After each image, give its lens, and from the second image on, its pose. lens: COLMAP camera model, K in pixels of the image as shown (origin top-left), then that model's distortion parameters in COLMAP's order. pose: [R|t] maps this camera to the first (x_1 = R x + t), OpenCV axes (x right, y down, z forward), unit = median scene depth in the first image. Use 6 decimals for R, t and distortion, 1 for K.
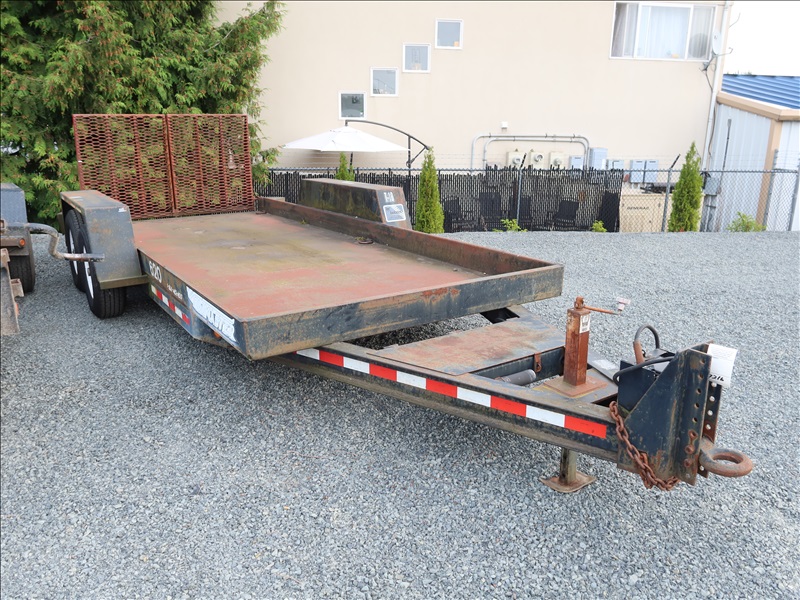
lens RADIAL K [[610.0, 0, 400.6], [0, 610.0, 302.4], [0, 0, 1]] dist [-0.030802, 0.012426]
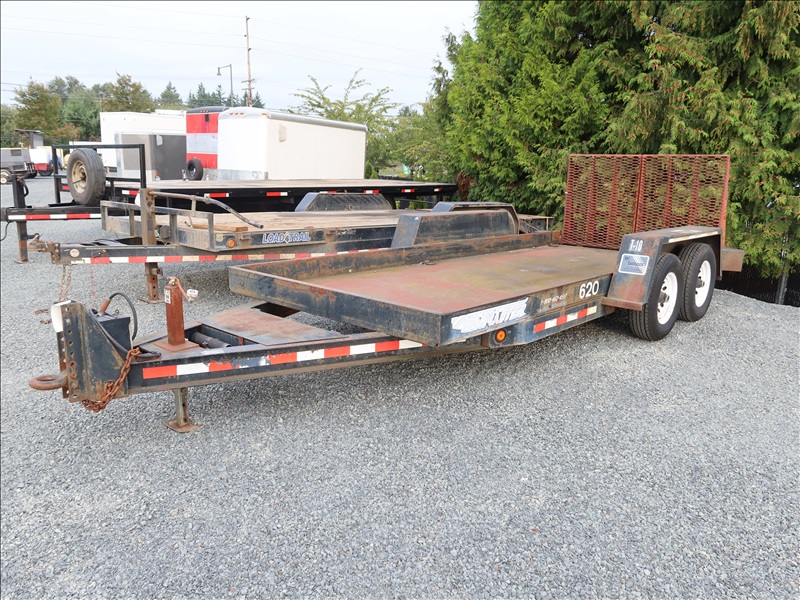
lens RADIAL K [[610.0, 0, 399.6], [0, 610.0, 303.0], [0, 0, 1]] dist [-0.030802, 0.012426]
pose [[0.232008, 0.214112, -0.948856, 1.538725], [-0.287543, 0.946975, 0.143380, -0.262421], [0.929243, 0.239571, 0.281272, 1.011586]]
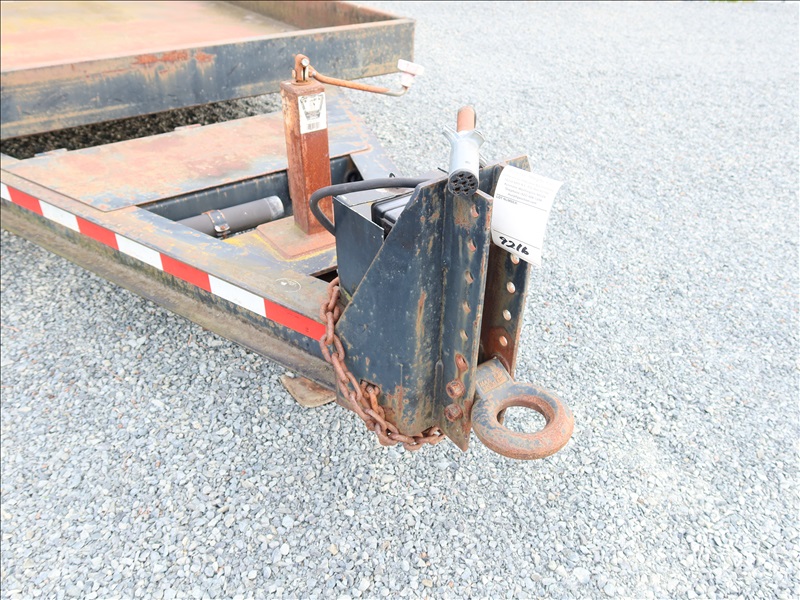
lens RADIAL K [[610.0, 0, 398.9], [0, 610.0, 296.8], [0, 0, 1]] dist [-0.030802, 0.012426]
pose [[0.999000, -0.002777, 0.044629, 0.321504], [-0.011659, 0.947369, 0.319931, 0.015714], [-0.043169, -0.320131, 0.946389, 0.444208]]
